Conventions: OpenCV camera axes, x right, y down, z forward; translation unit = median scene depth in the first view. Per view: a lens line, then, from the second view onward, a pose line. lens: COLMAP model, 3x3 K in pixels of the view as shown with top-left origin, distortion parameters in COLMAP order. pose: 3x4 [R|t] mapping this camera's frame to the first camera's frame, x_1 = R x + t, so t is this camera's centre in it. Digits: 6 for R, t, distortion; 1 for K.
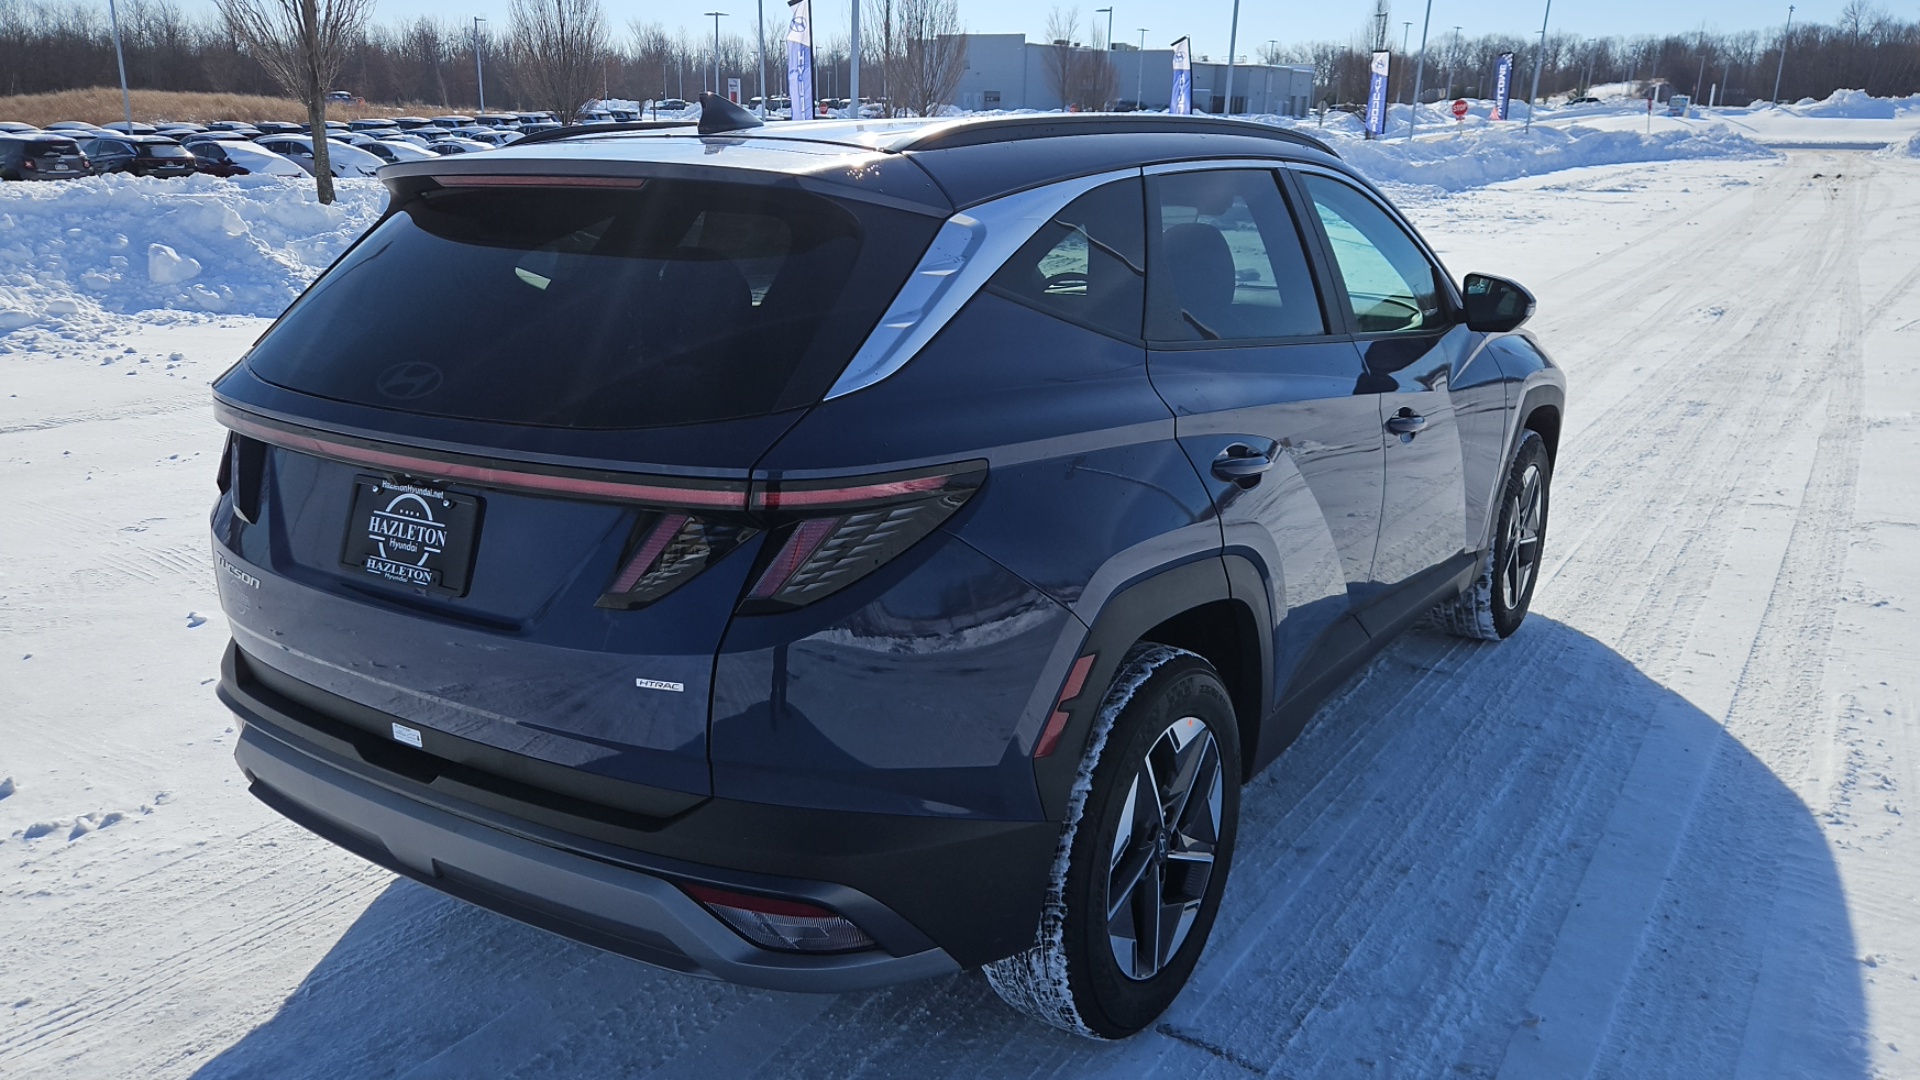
lens RADIAL K [[1384.2, 0, 942.4], [0, 1384.2, 538.5], [0, 0, 1]] dist [0.053121, -0.009266]
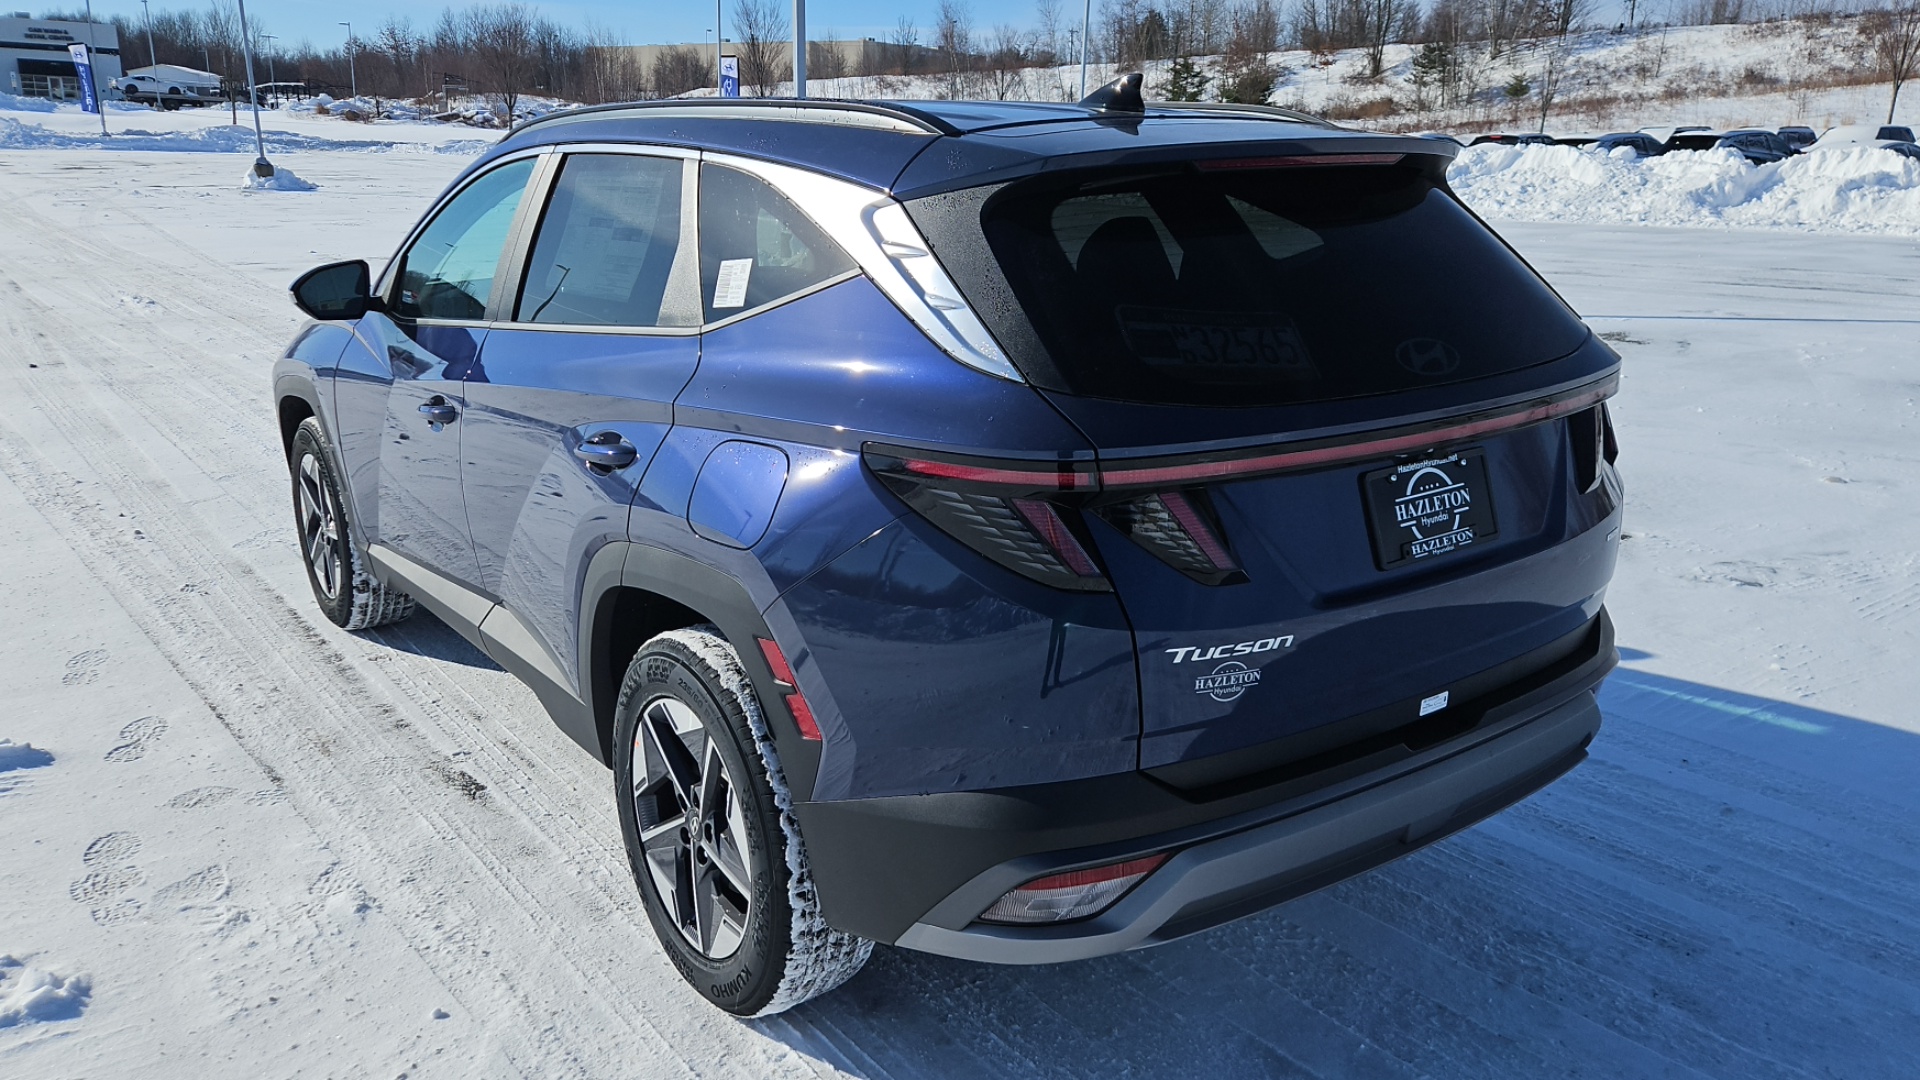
lens RADIAL K [[1393.6, 0, 947.7], [0, 1393.6, 549.4], [0, 0, 1]] dist [0.033688, -0.018834]
pose [[0.351019, -0.263492, 0.898531, -1.416270], [0.249969, 0.951135, 0.181266, -0.244580], [-0.902386, 0.160978, 0.399731, 0.903843]]
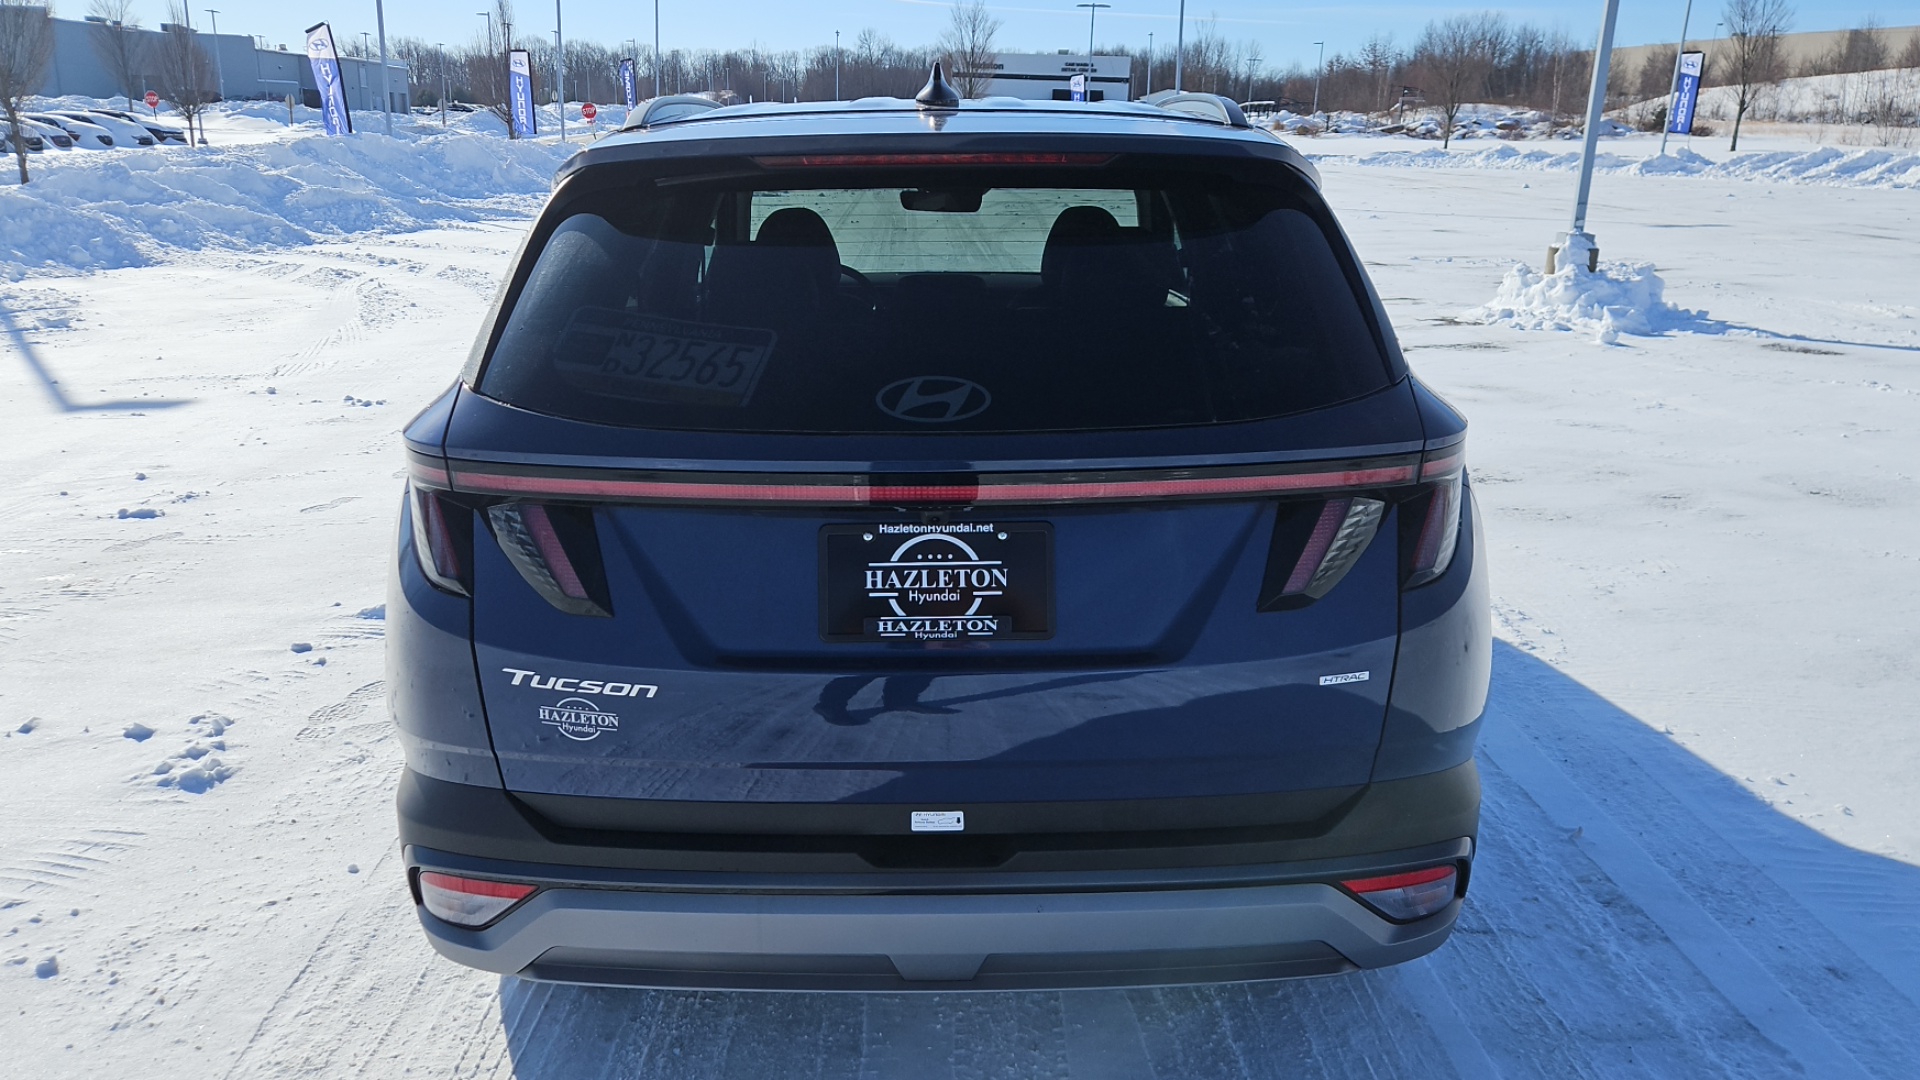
lens RADIAL K [[1384.2, 0, 954.7], [0, 1384.2, 549.2], [0, 0, 1]] dist [0.053121, -0.009266]
pose [[0.830195, -0.154723, 0.535572, -0.805385], [0.151296, 0.987189, 0.050667, -0.062233], [-0.536550, 0.038966, 0.842968, 0.288865]]
